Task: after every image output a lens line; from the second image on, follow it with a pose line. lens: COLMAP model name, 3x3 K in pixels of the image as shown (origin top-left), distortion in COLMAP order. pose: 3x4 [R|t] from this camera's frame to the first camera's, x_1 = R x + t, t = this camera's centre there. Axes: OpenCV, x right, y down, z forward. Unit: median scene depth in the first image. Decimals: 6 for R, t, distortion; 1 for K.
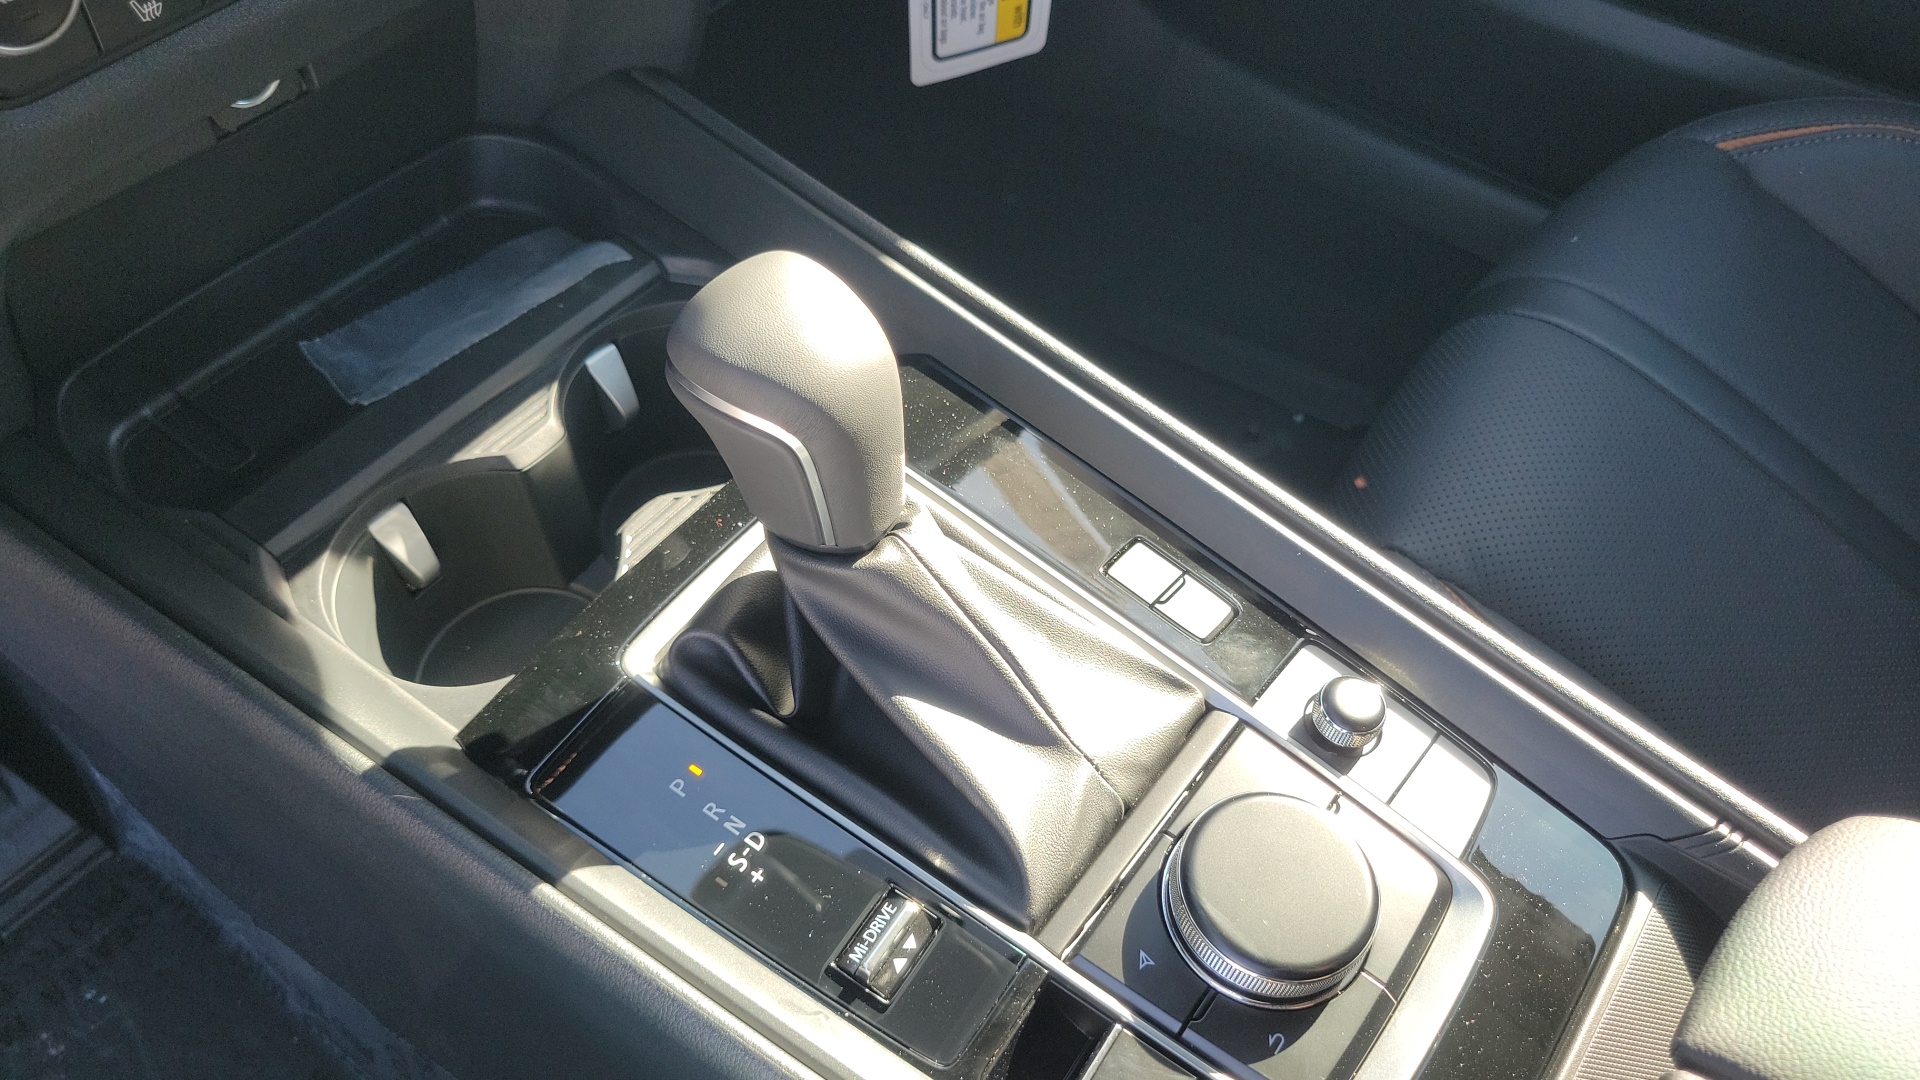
lens RADIAL K [[1474.6, 0, 960.0], [0, 1474.6, 540.0], [0, 0, 1]] dist [0.000946, -0.006348]
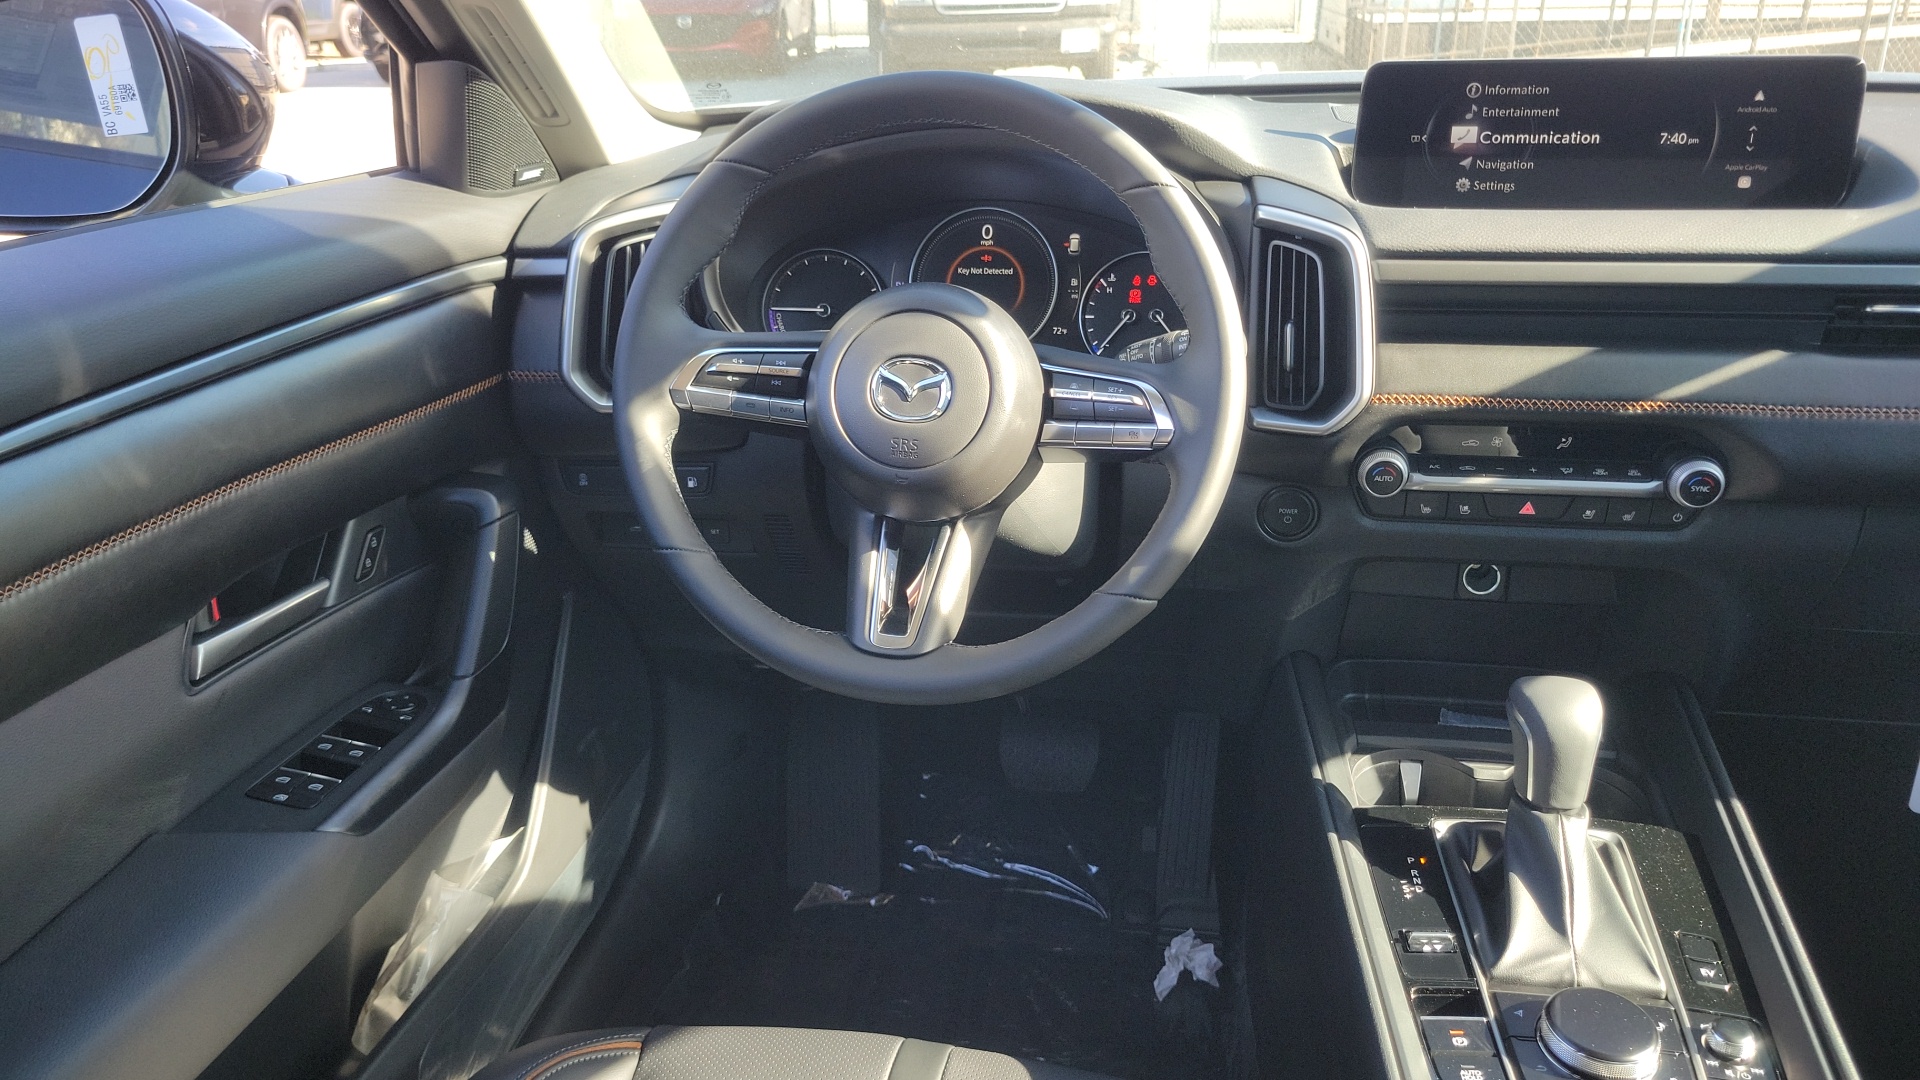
lens RADIAL K [[1451.5, 0, 939.1], [0, 1451.5, 551.9], [0, 0, 1]] dist [0.029687, -0.015014]
pose [[0.461888, 0.304814, -0.832915, 0.670631], [-0.671597, 0.733586, -0.103967, 0.306202], [0.579324, 0.607404, 0.543547, -0.507379]]
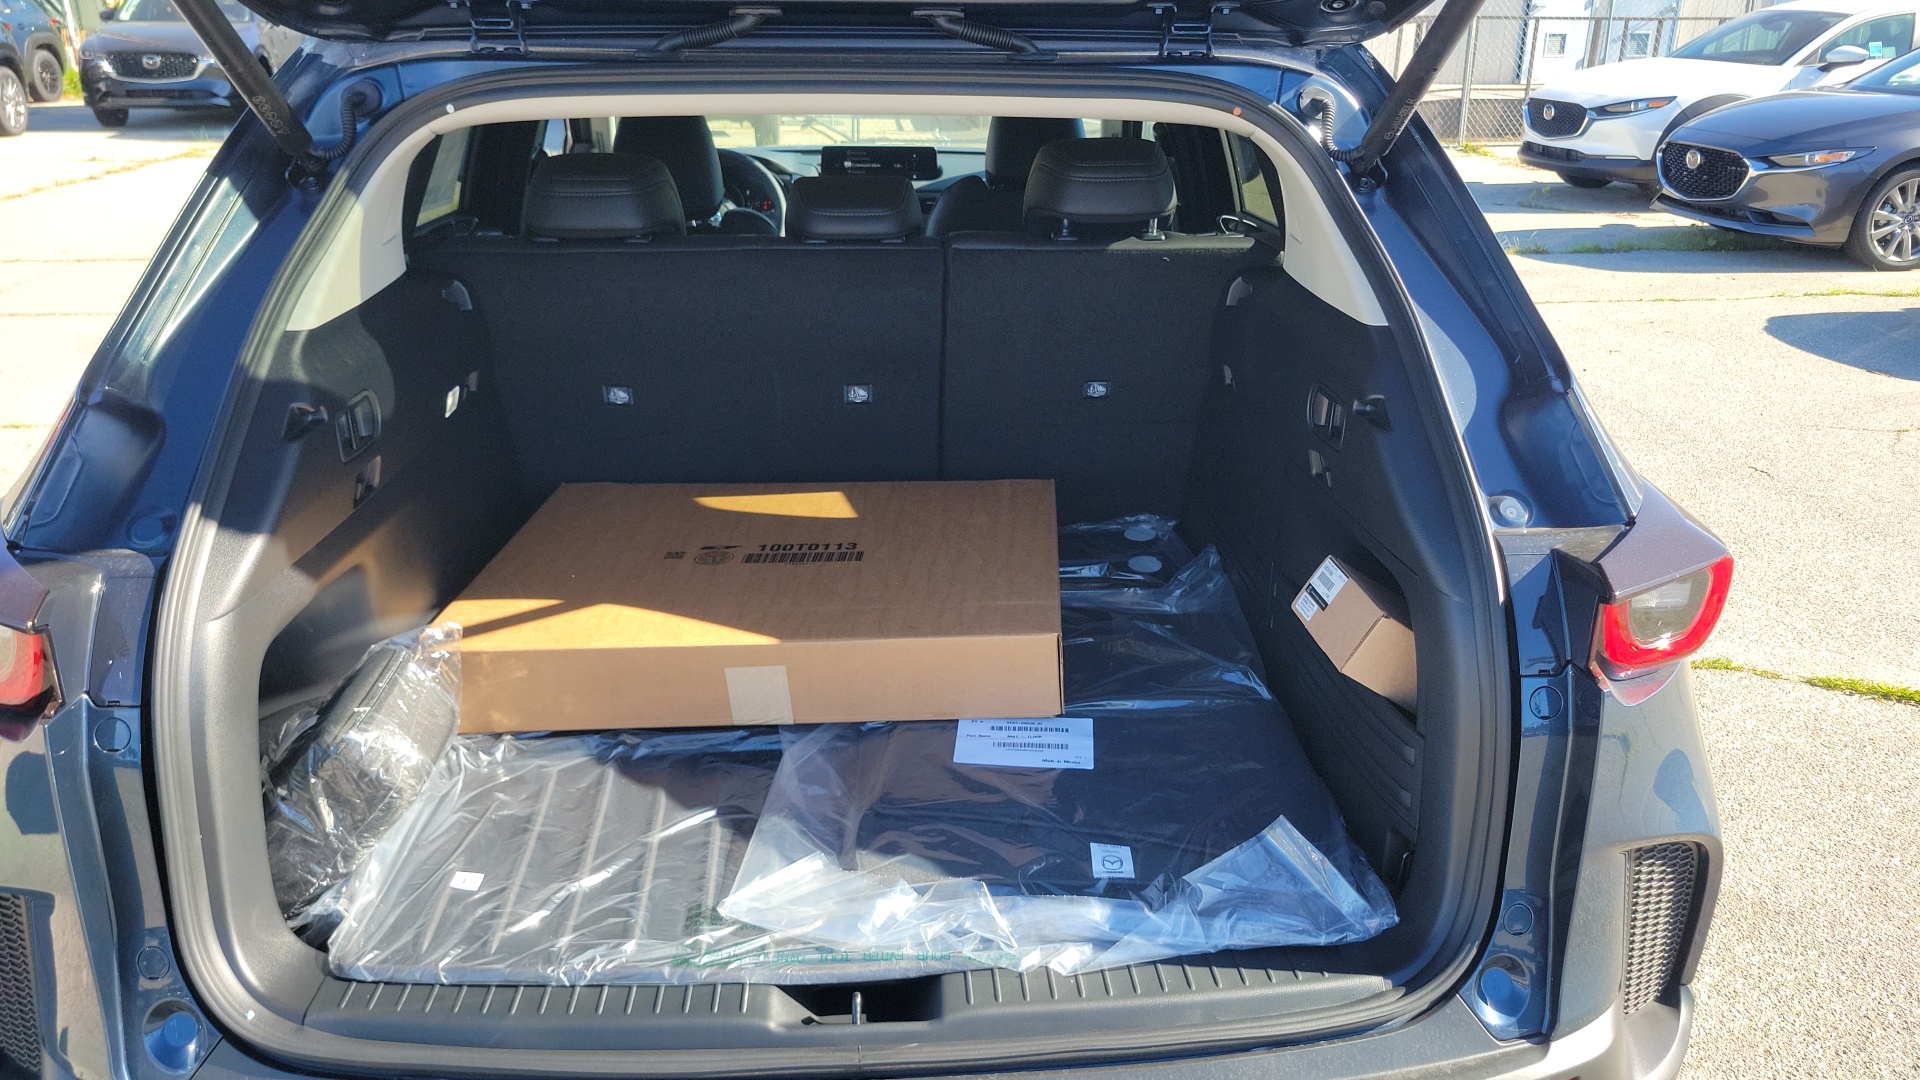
lens RADIAL K [[1450.0, 0, 960.0], [0, 1450.0, 540.0], [0, 0, 1]] dist [0.030762, -0.024998]
pose [[0.650861, 0.244151, -0.718867, 4.342794], [-0.585225, 0.764527, -0.270204, 1.915592], [0.483623, 0.596564, 0.640484, -2.232020]]
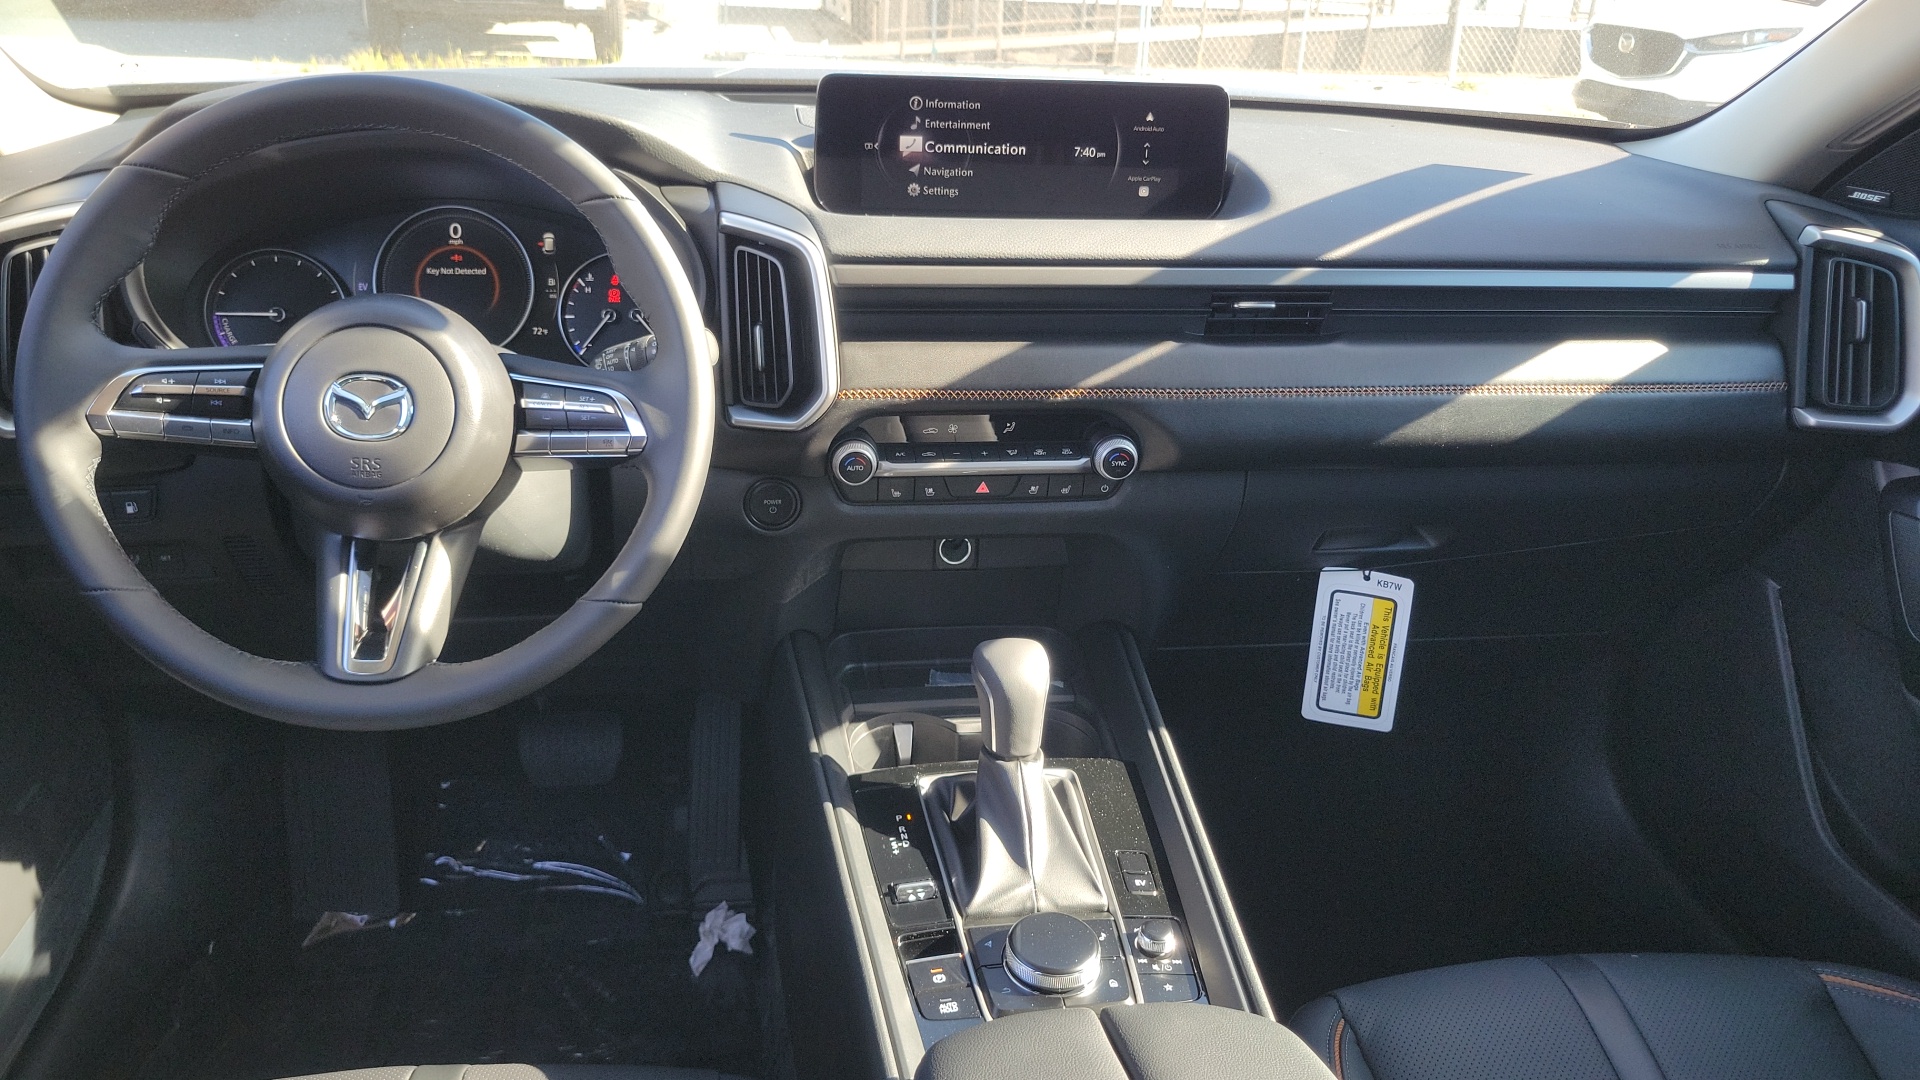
lens RADIAL K [[1450.0, 0, 960.0], [0, 1450.0, 540.0], [0, 0, 1]] dist [0.030762, -0.024998]
pose [[0.719130, 0.277919, -0.636878, 0.732382], [-0.556117, 0.779725, -0.287686, 0.254033], [0.416636, 0.561062, 0.715279, -0.527328]]
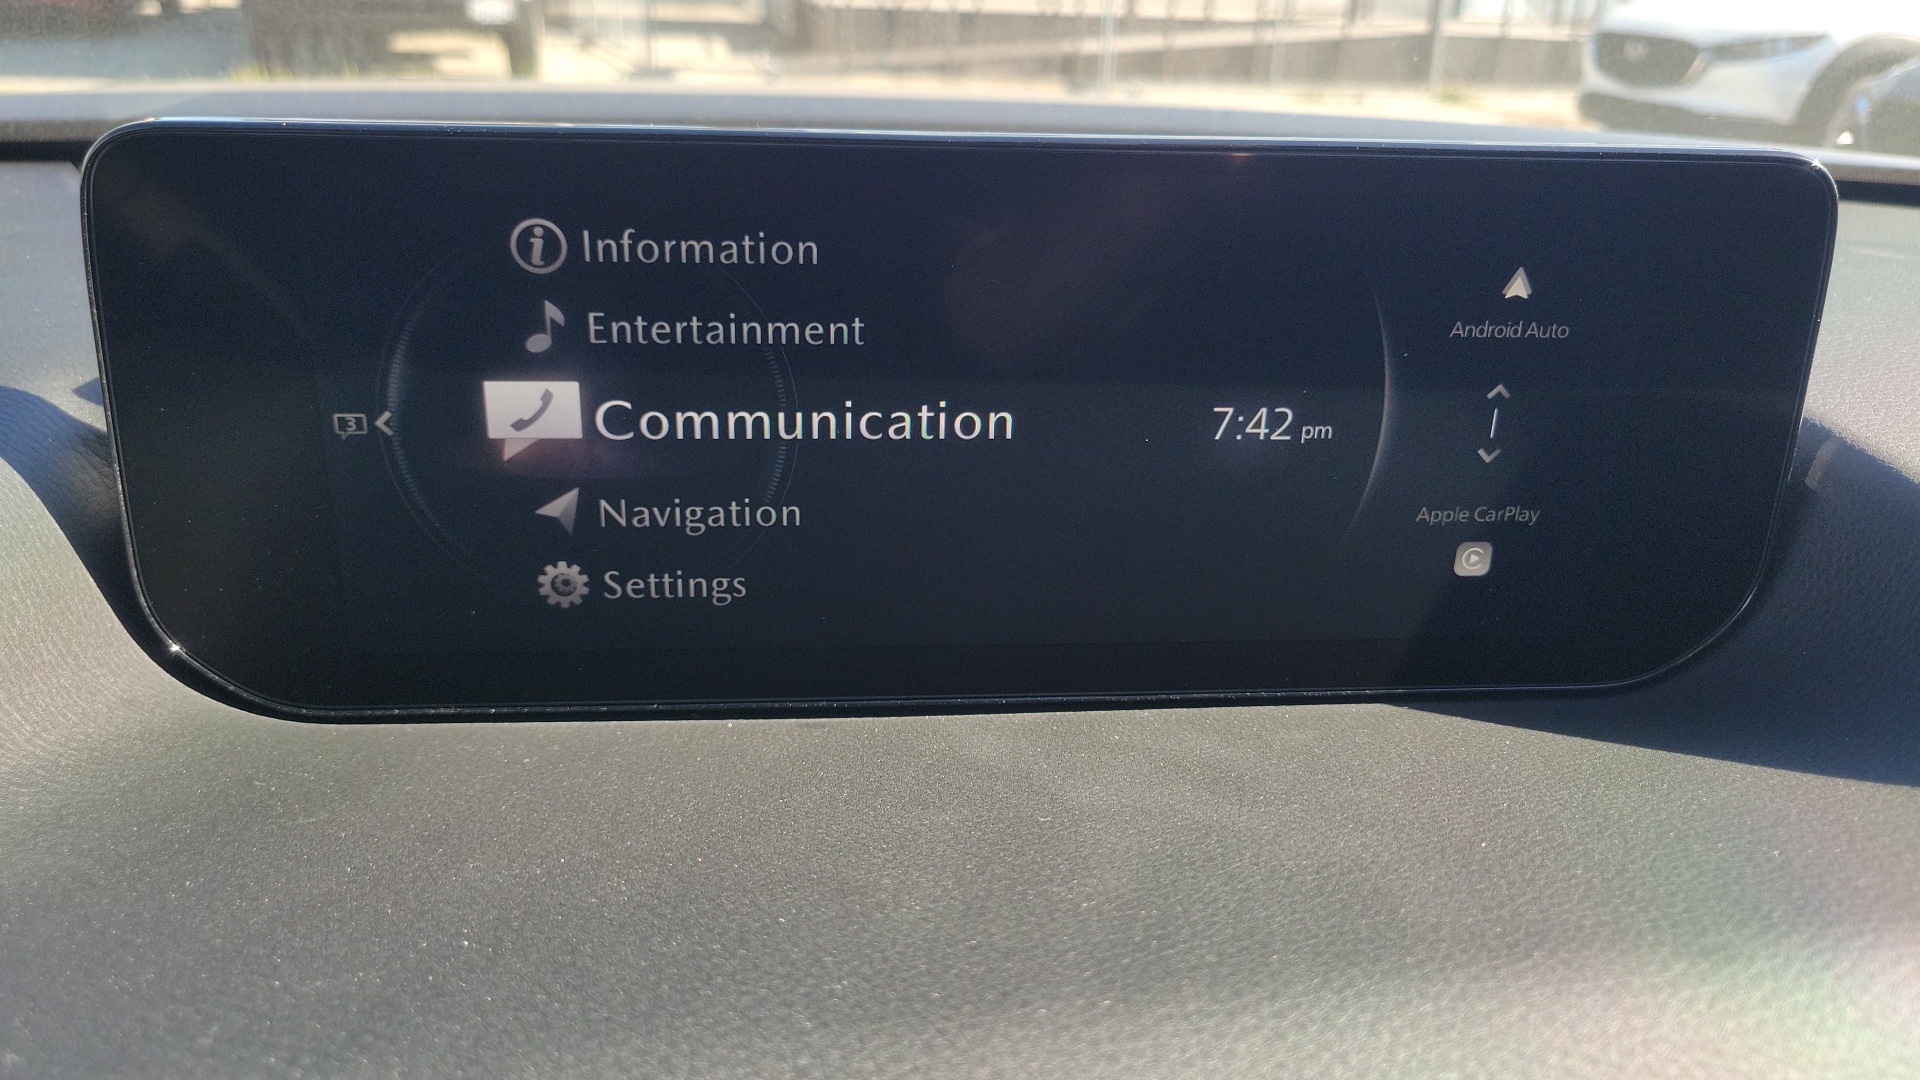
lens RADIAL K [[1474.6, 0, 960.0], [0, 1474.6, 540.0], [0, 0, 1]] dist [0.000946, -0.006348]
pose [[0.739585, 0.257453, -0.621878, -0.113925], [-0.535122, 0.785331, -0.311286, -0.428384], [0.408239, 0.563003, 0.718588, 0.136064]]
